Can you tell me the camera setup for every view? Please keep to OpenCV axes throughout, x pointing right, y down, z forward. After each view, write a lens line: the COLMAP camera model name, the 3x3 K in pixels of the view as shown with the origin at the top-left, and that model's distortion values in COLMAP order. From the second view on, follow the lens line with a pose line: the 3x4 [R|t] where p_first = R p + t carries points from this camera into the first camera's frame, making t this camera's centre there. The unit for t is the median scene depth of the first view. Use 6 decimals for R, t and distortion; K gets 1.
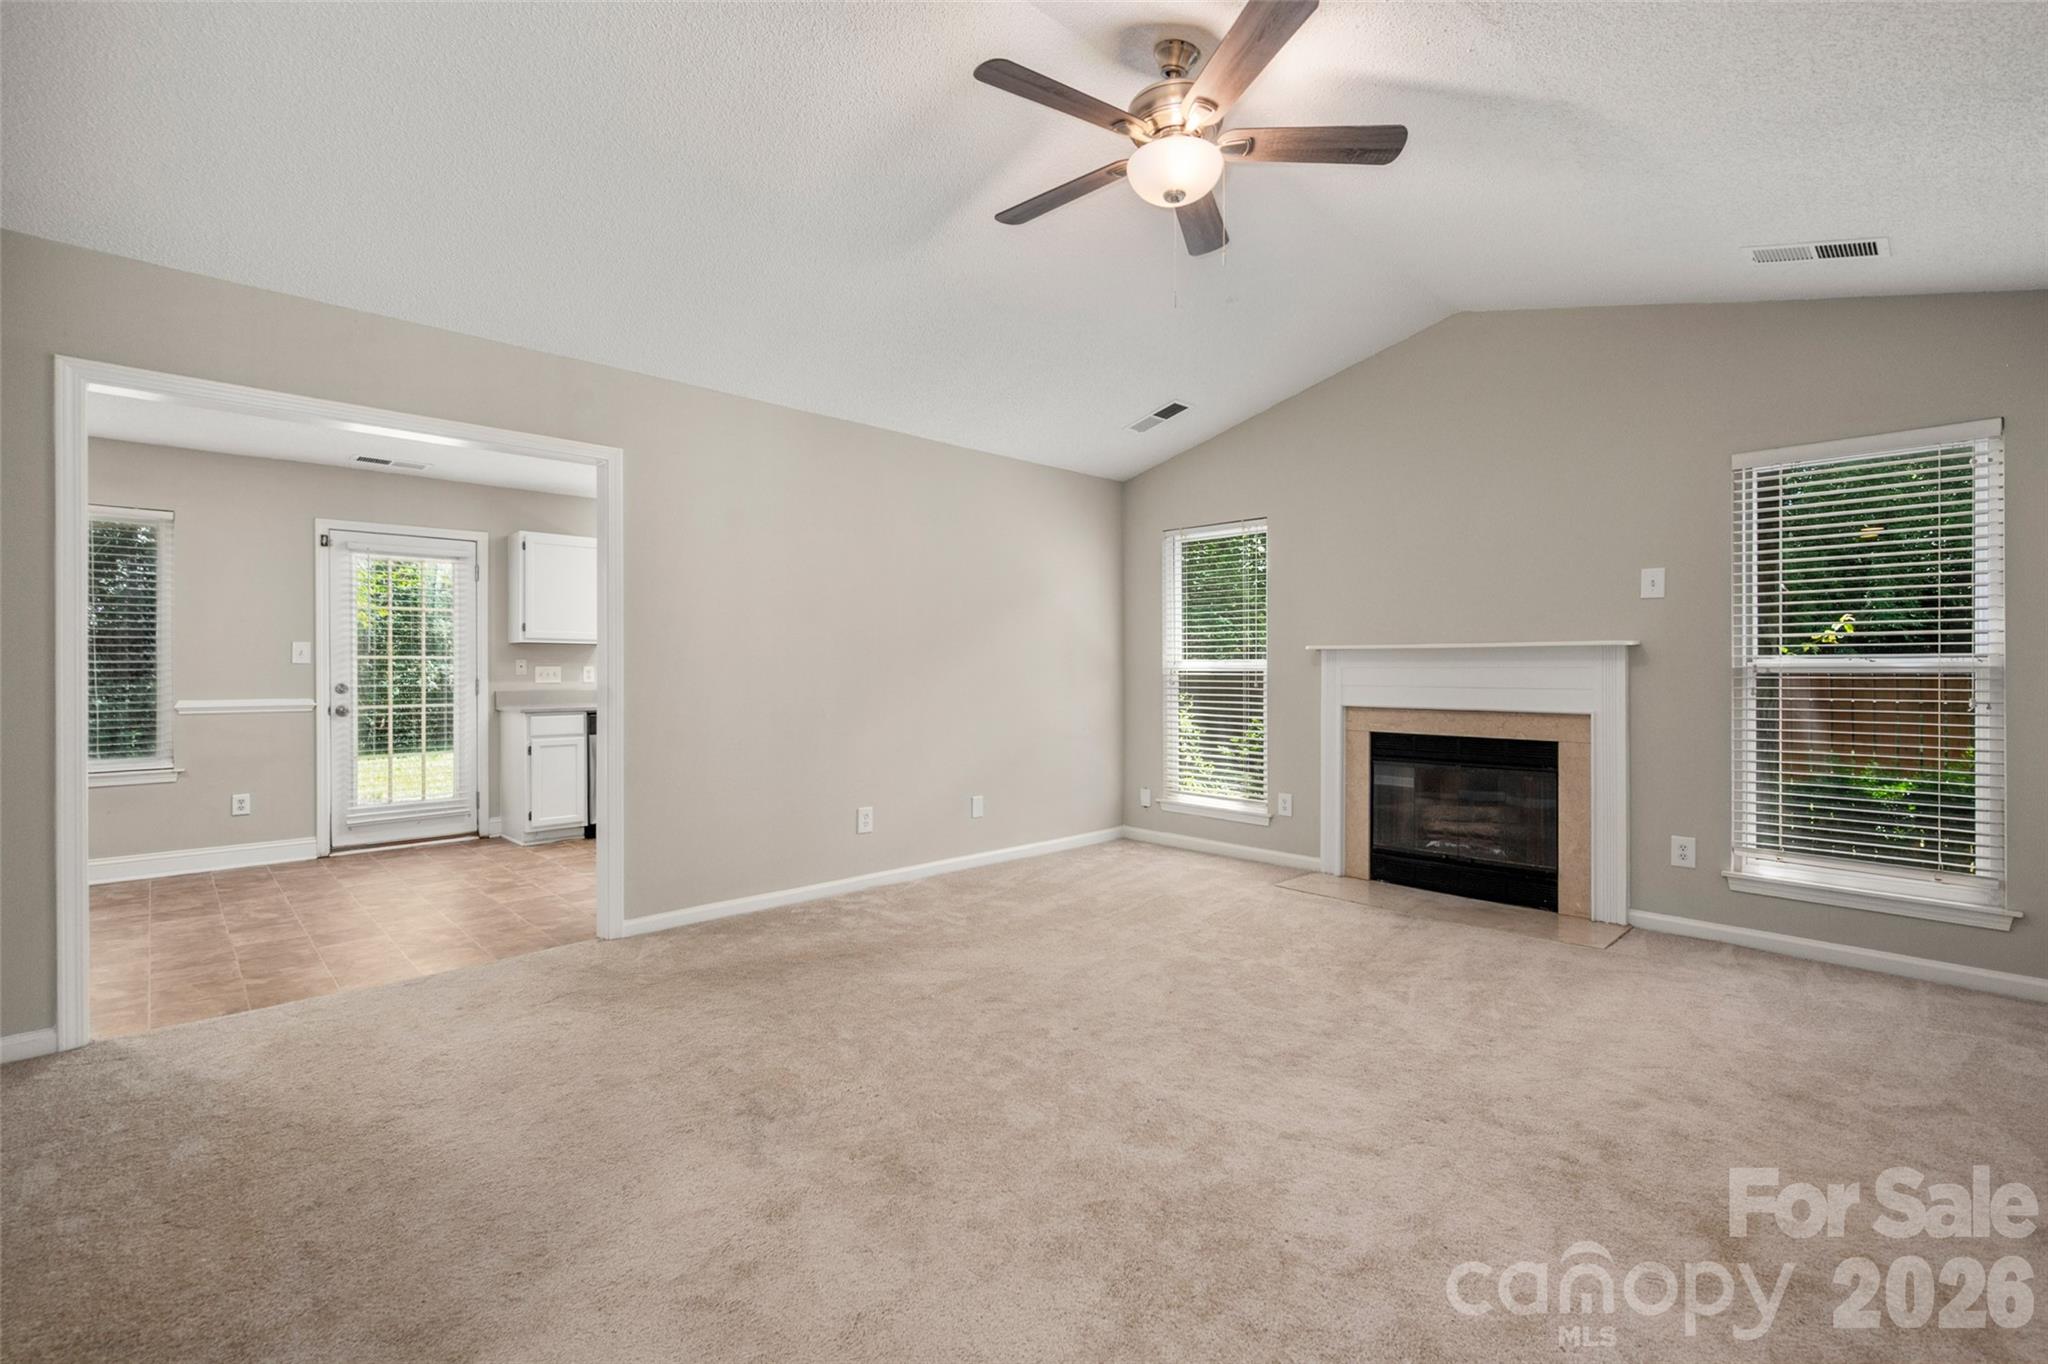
lens RADIAL K [[887.4, 0, 1022.5], [0, 887.4, 671.4], [0, 0, 1]] dist [-0.000698, -0.000119]
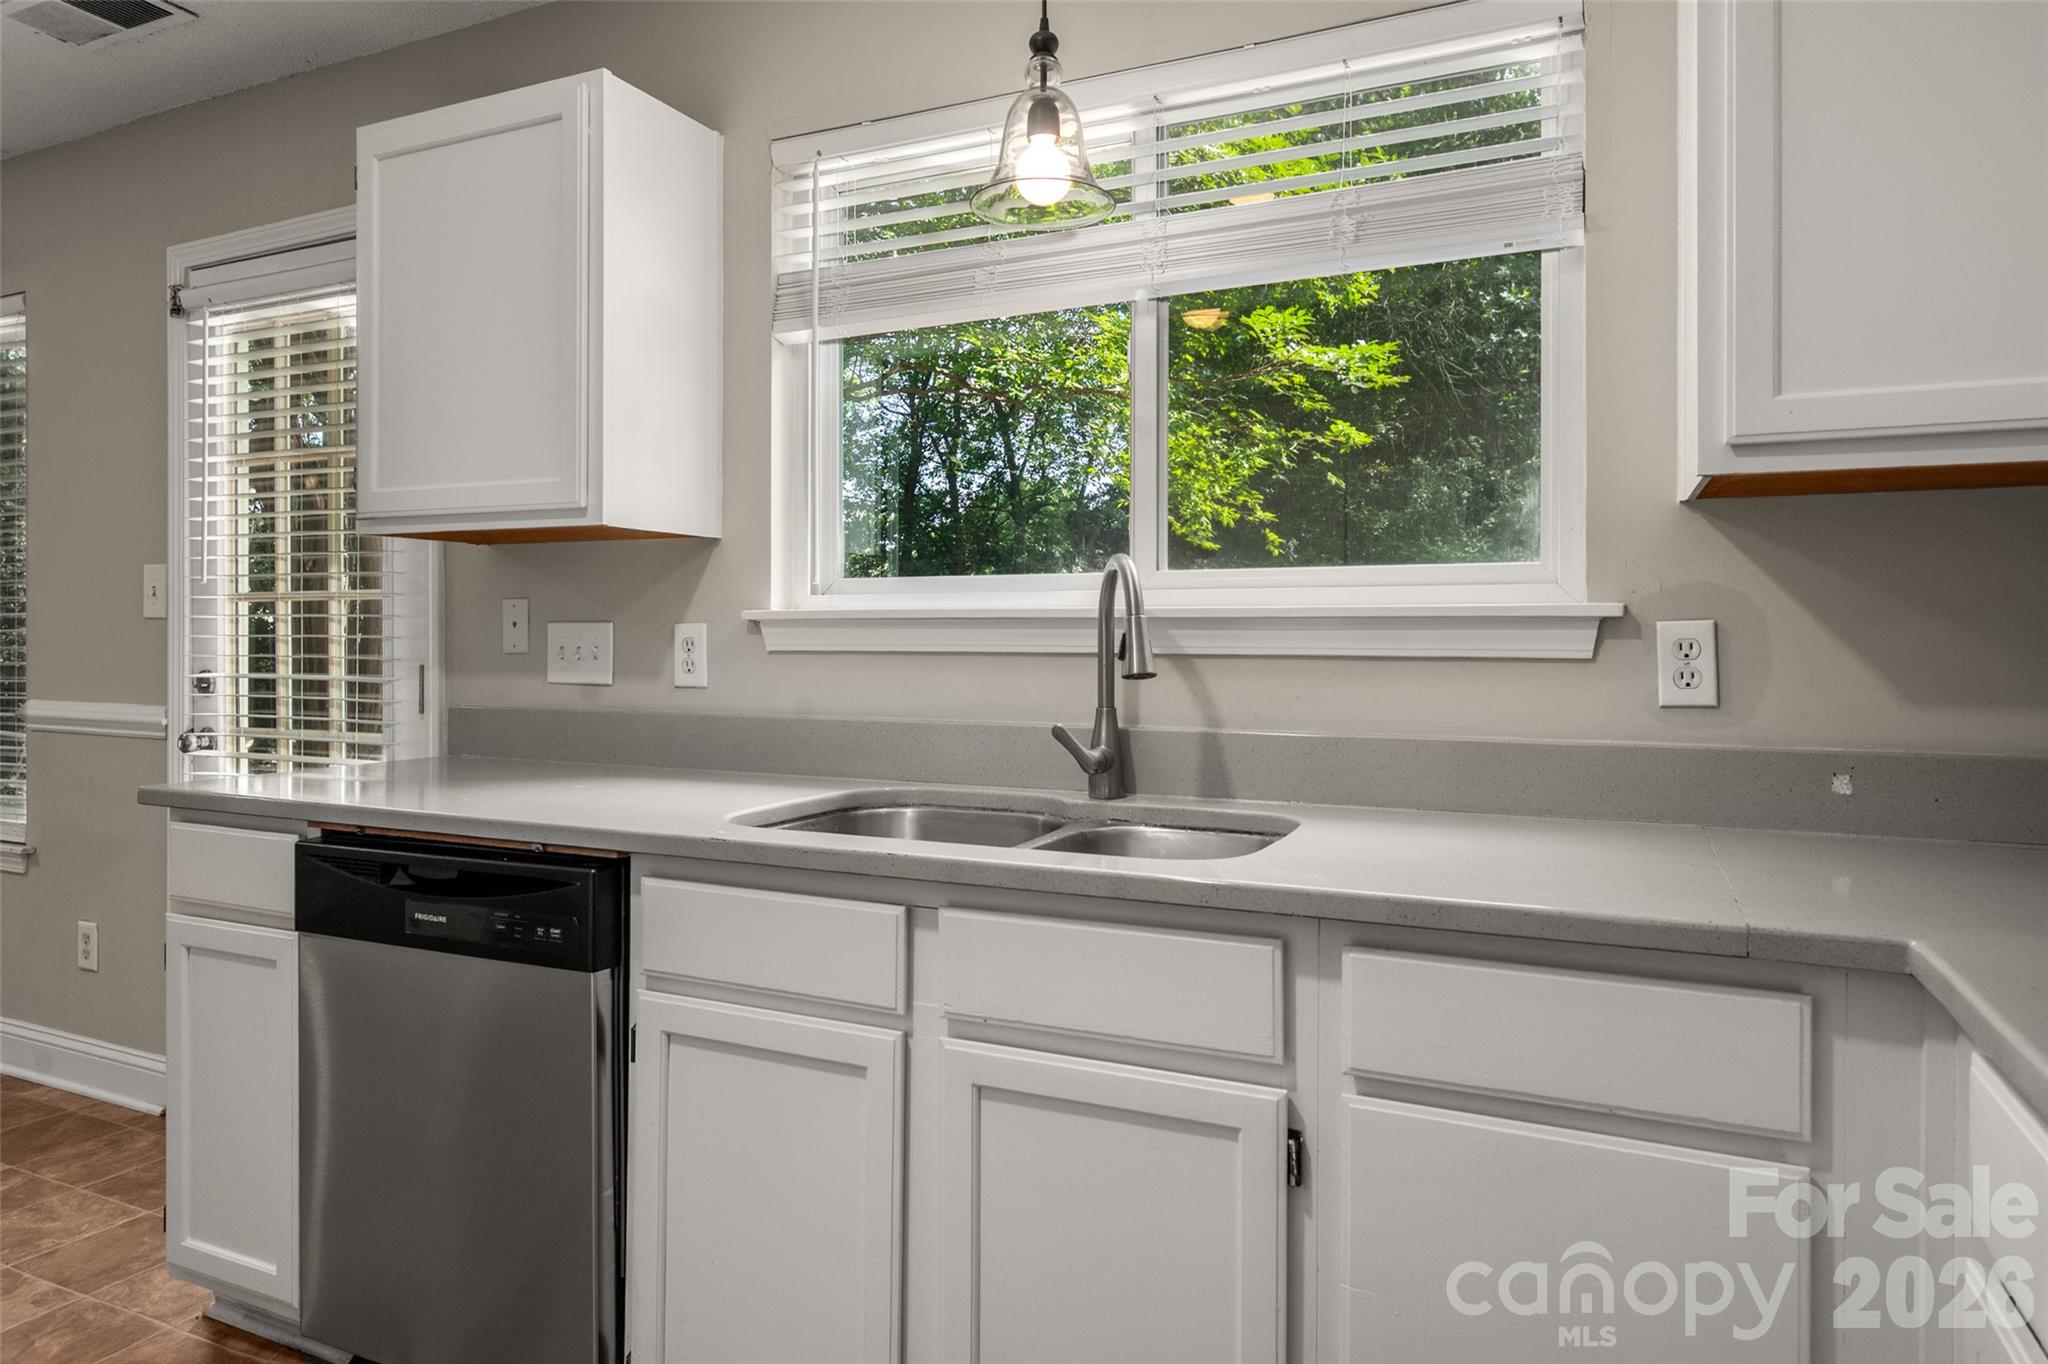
lens RADIAL K [[1244.5, 0, 1045.1], [0, 1244.5, 632.7], [0, 0, 1]] dist [-0.002412, 0.002027]
pose [[0.361390, 0.000228, -0.932415, -0.135908], [-0.004939, 0.999986, -0.001669, -0.002932], [0.932402, 0.005208, 0.361386, 1.102861]]
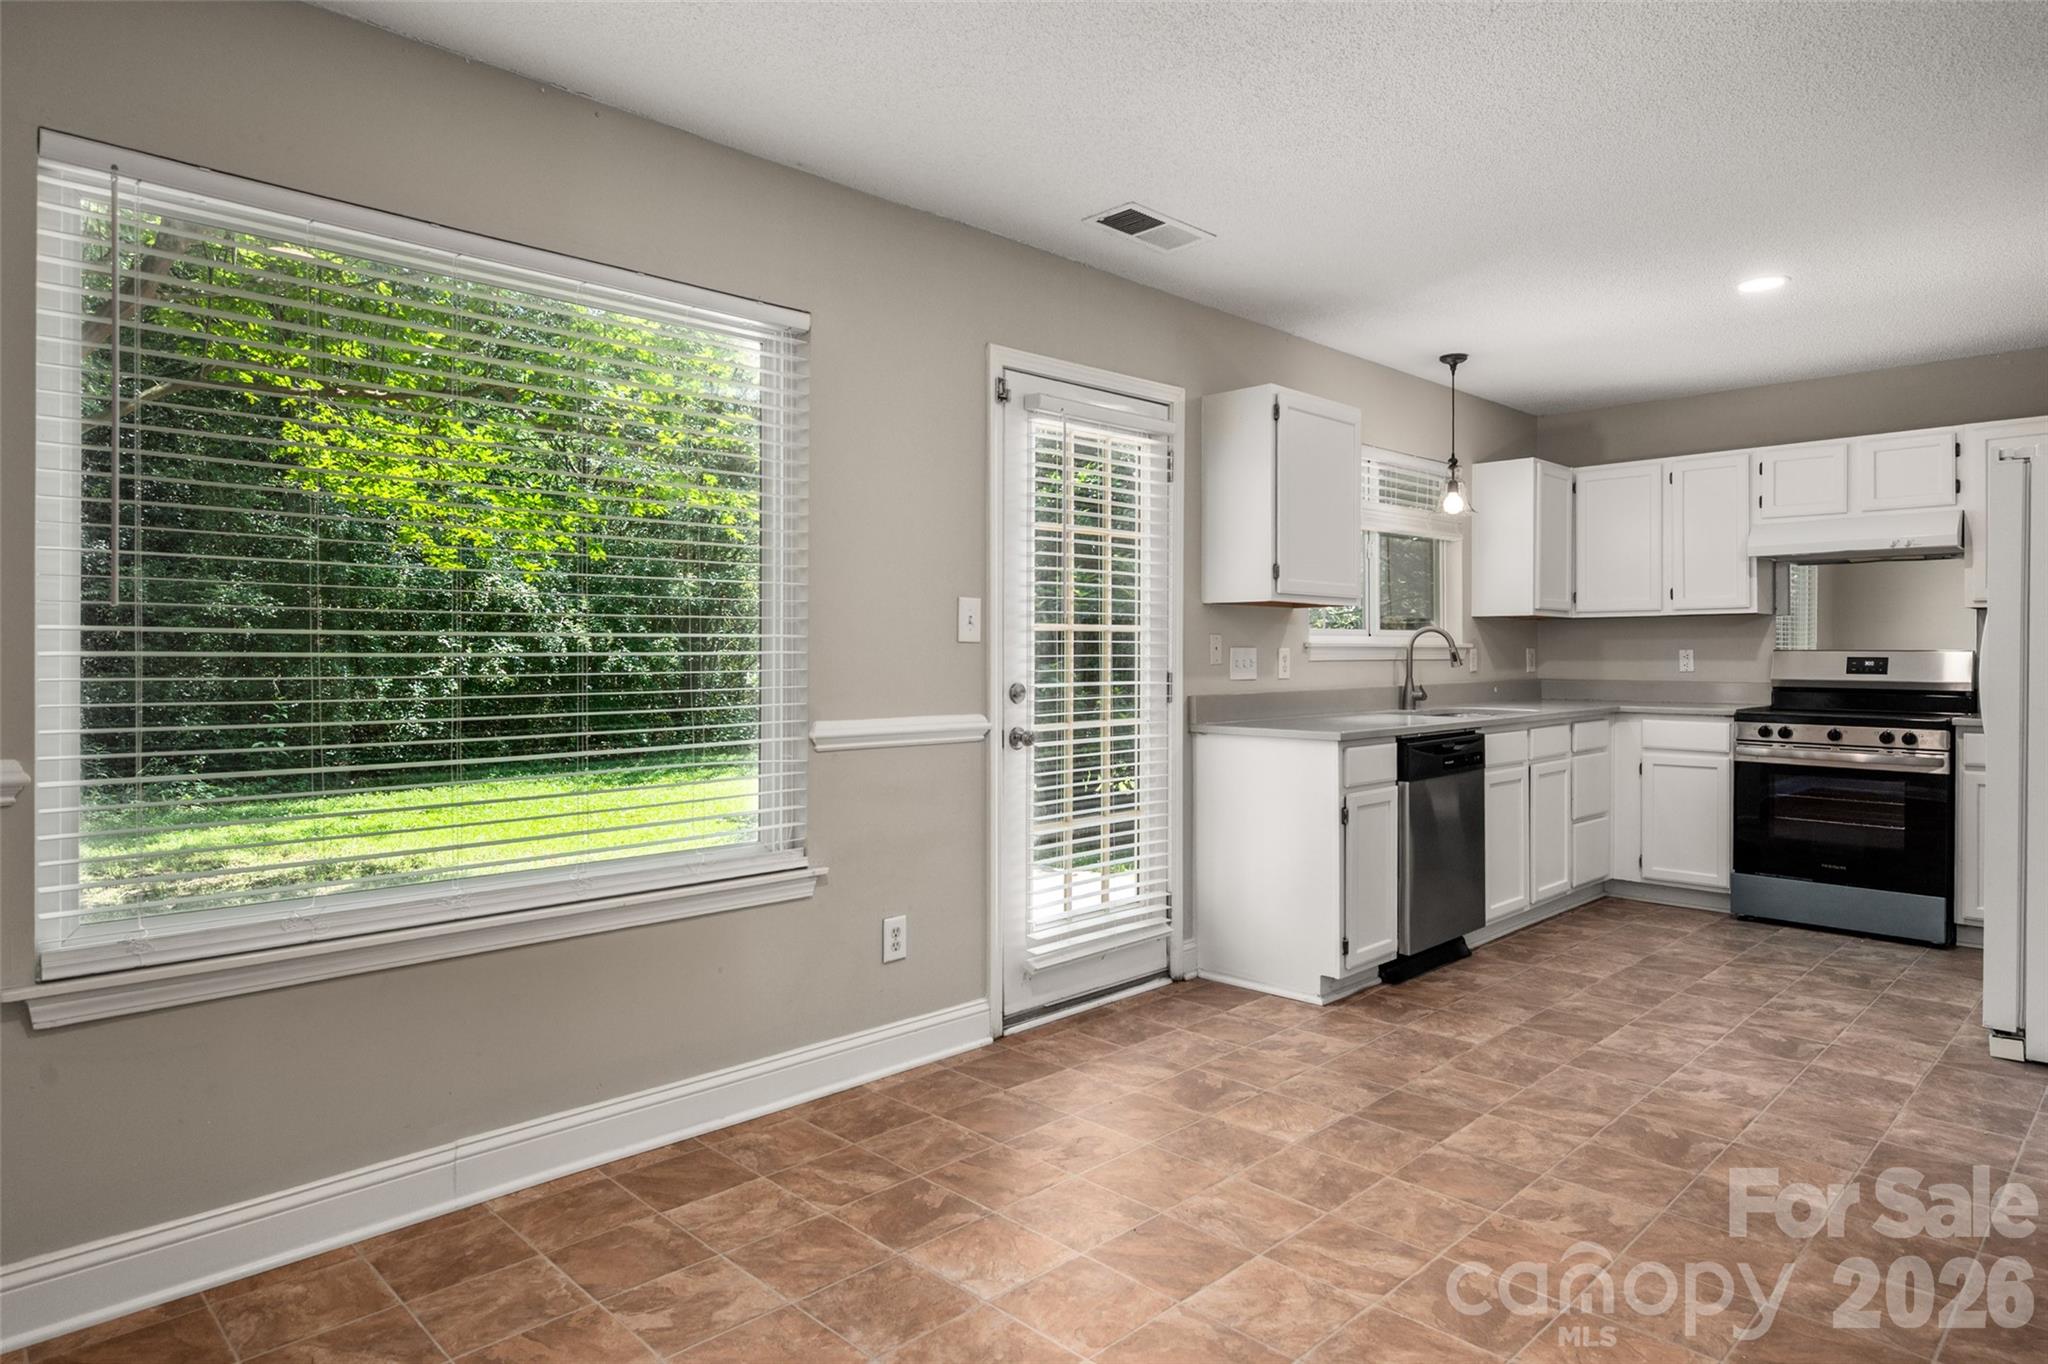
lens RADIAL K [[1183.9, 0, 1033.1], [0, 1183.9, 649.0], [0, 0, 1]] dist [-0.003476, 0.000568]
pose [[0.999934, -0.000357, 0.011466, -0.739473], [0.000418, 0.999986, -0.005273, -0.001420], [-0.011464, 0.005278, 0.999920, 0.331254]]
